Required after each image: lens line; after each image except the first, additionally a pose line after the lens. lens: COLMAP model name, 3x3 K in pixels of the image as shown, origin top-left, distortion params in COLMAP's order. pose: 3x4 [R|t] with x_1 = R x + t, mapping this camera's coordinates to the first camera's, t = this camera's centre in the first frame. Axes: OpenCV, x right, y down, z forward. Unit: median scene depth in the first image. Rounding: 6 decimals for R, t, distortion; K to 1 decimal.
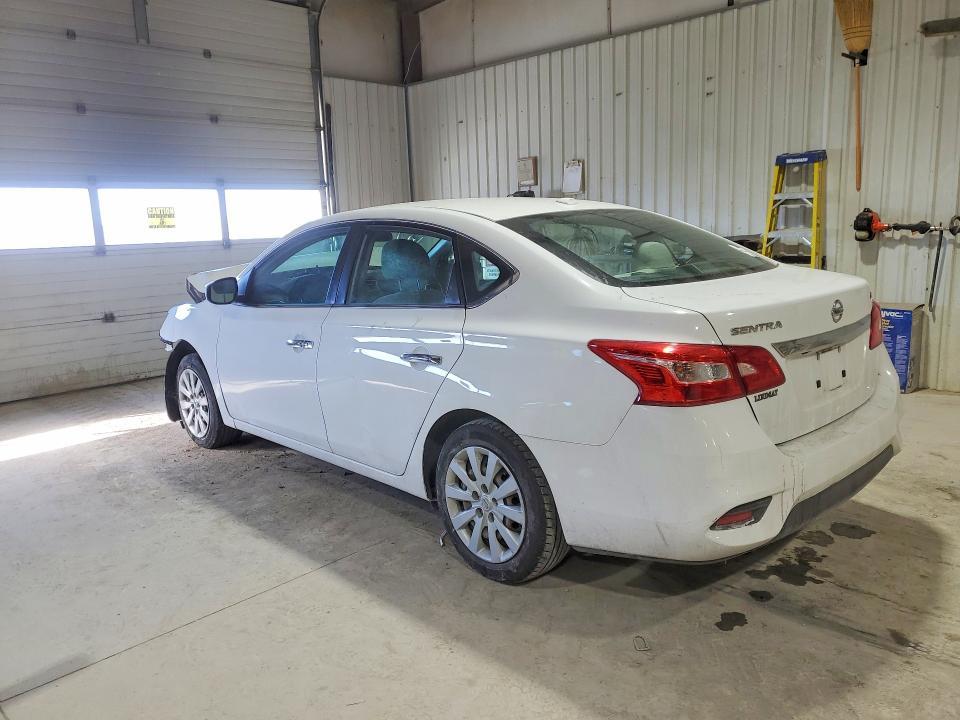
lens RADIAL K [[727.7, 0, 481.6], [0, 727.7, 363.0], [0, 0, 1]] dist [-0.002004, 0.001964]
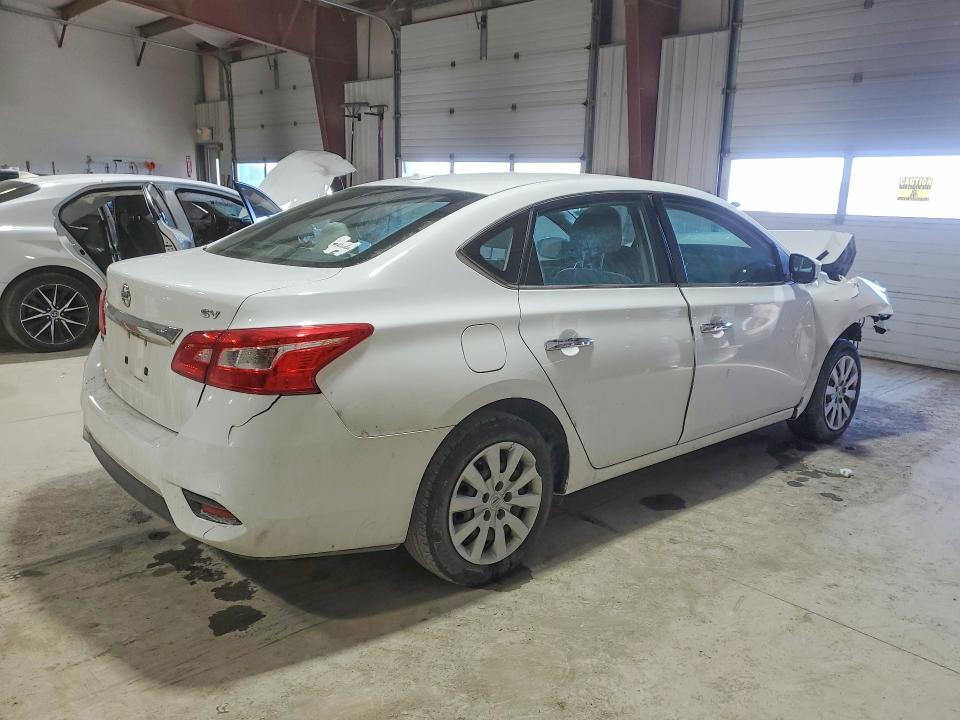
lens RADIAL K [[727.7, 0, 481.4], [0, 727.7, 357.4], [0, 0, 1]] dist [-0.002004, 0.001964]
pose [[-0.010440, 0.250976, -0.967937, 0.673637], [-0.215478, 0.944683, 0.247270, -0.153163], [0.976453, 0.211151, 0.044217, 0.670515]]
